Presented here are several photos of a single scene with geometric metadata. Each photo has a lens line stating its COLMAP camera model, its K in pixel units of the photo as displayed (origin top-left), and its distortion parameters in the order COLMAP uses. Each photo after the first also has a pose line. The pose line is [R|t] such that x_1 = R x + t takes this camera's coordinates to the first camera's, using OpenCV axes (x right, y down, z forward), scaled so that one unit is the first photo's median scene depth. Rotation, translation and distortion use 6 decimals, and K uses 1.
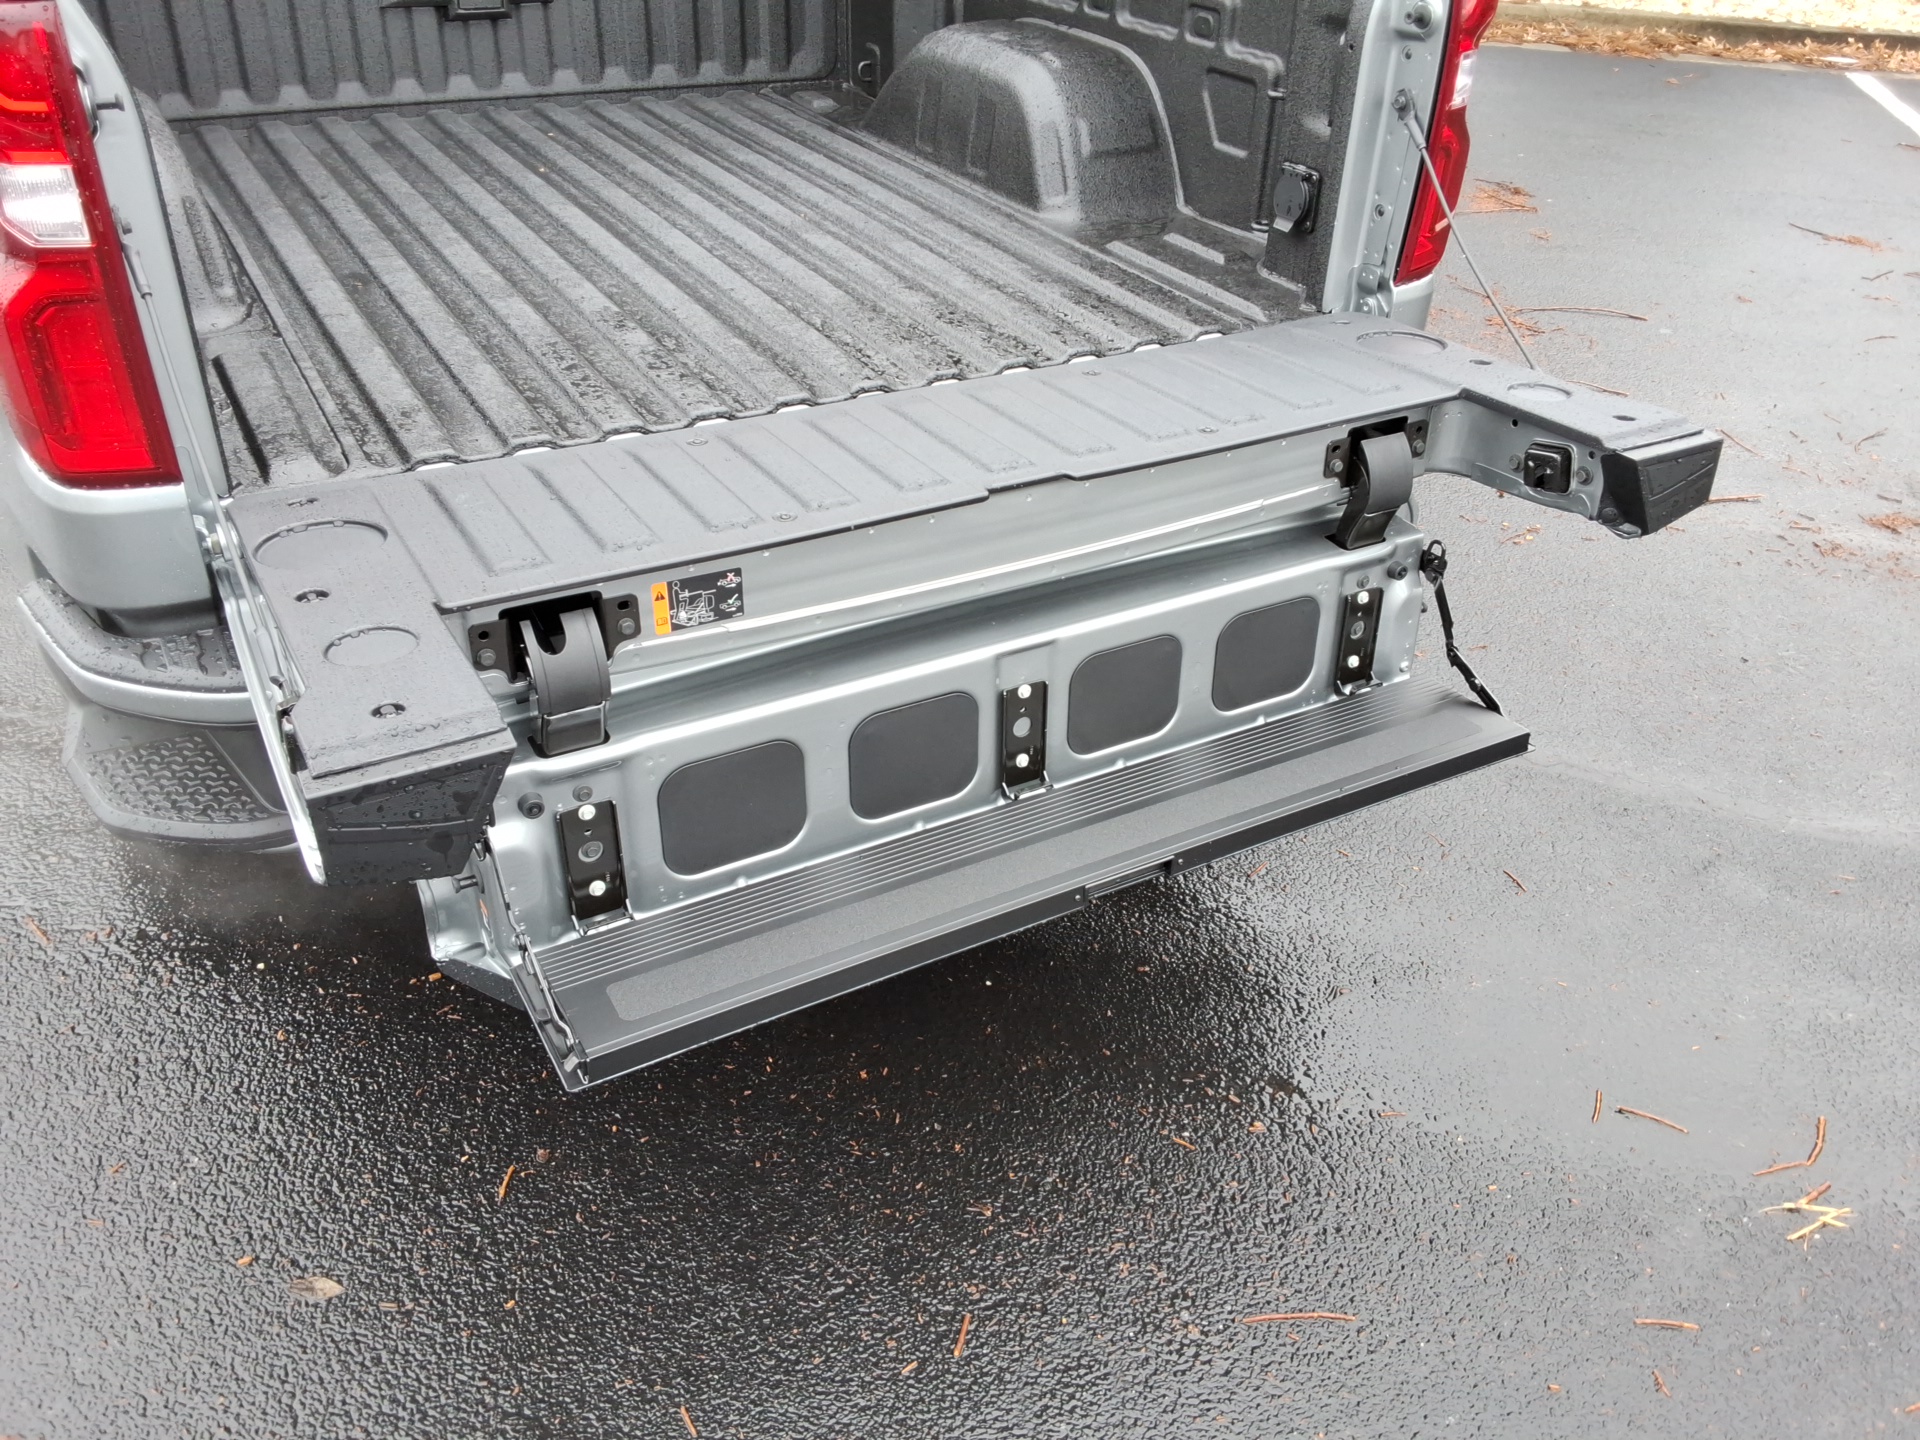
lens RADIAL K [[1528.4, 0, 975.9], [0, 1528.4, 715.3], [0, 0, 1]] dist [0.107592, -0.160279]
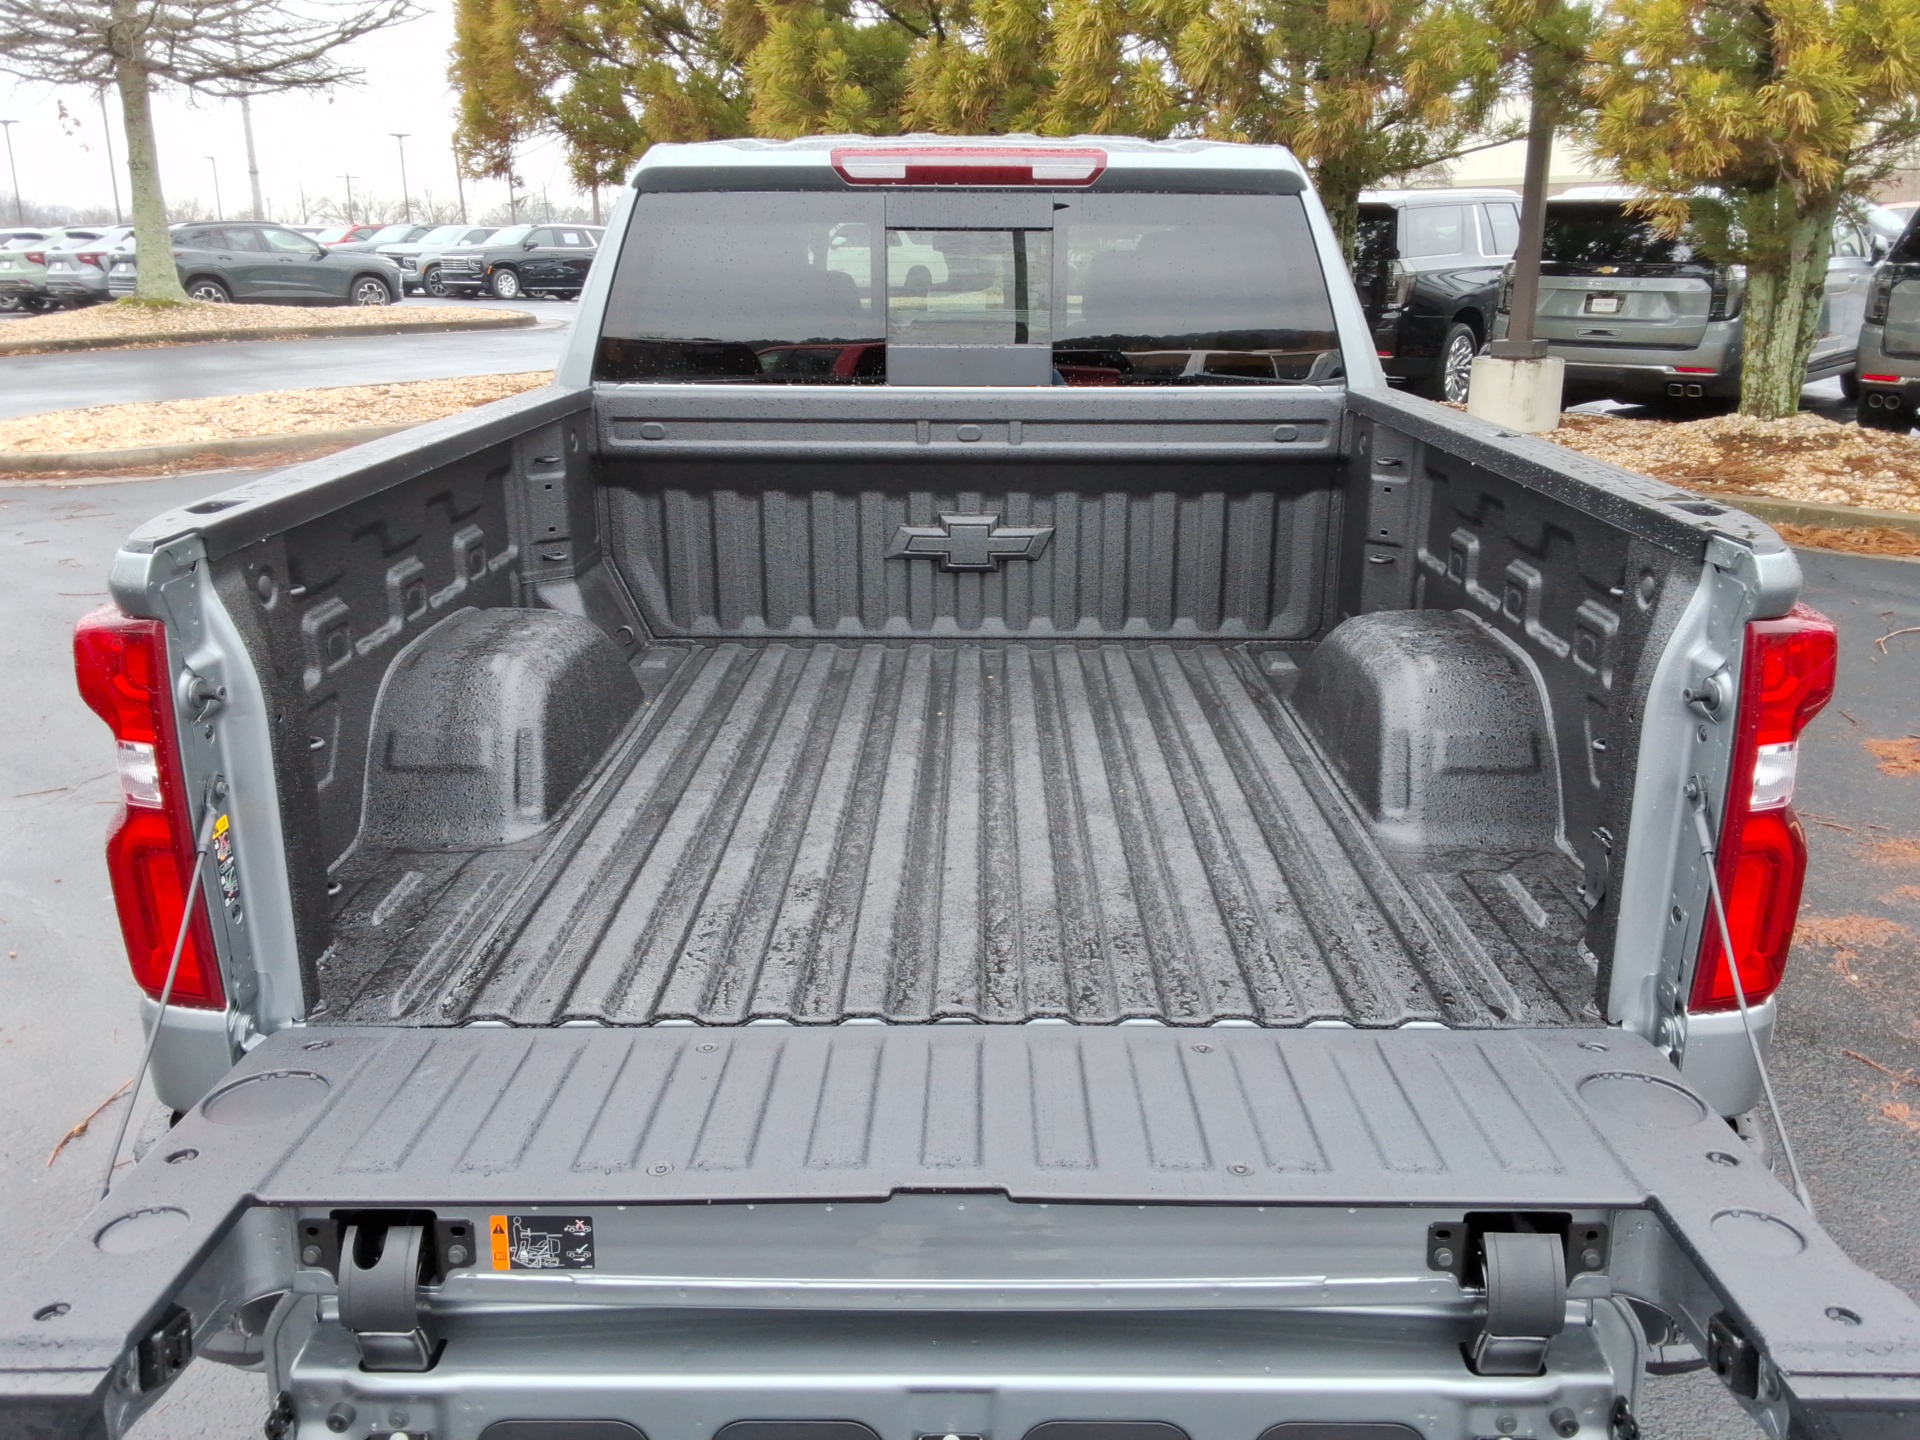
lens RADIAL K [[1528.4, 0, 984.9], [0, 1528.4, 721.5], [0, 0, 1]] dist [0.107592, -0.160279]
pose [[0.863311, 0.113479, -0.491748, 0.366375], [-0.244905, 0.946172, -0.211611, -0.186113], [0.441266, 0.303118, 0.844633, 0.185994]]
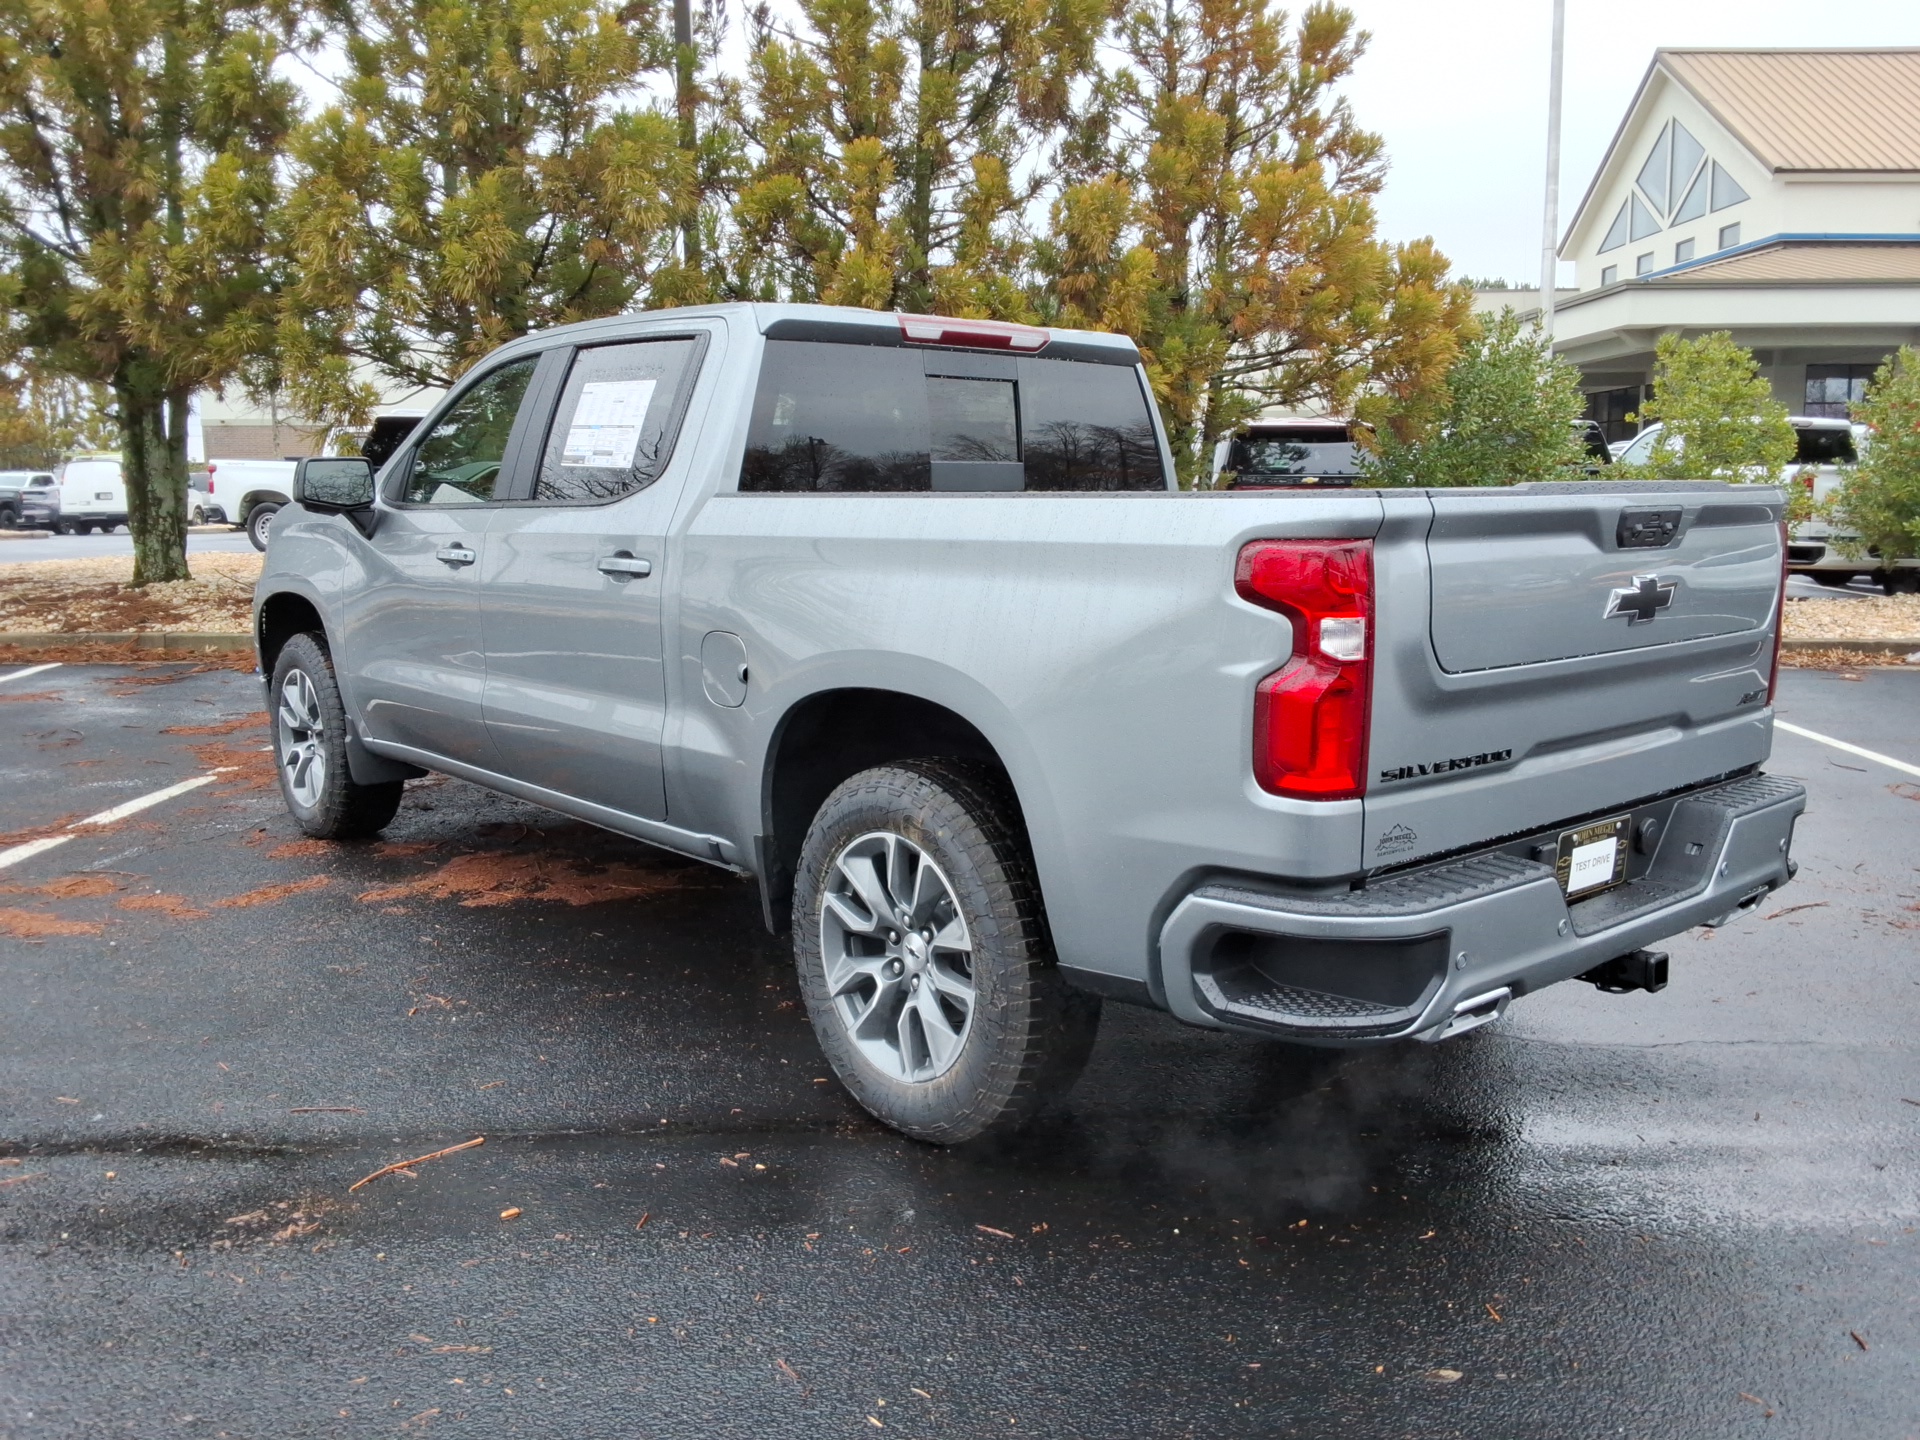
lens RADIAL K [[1528.4, 0, 970.4], [0, 1528.4, 717.7], [0, 0, 1]] dist [0.107592, -0.160279]
pose [[0.981419, -0.067747, 0.179520, -0.953799], [0.134383, 0.910502, -0.391058, 0.291221], [-0.136960, 0.407916, 0.902688, -0.400273]]
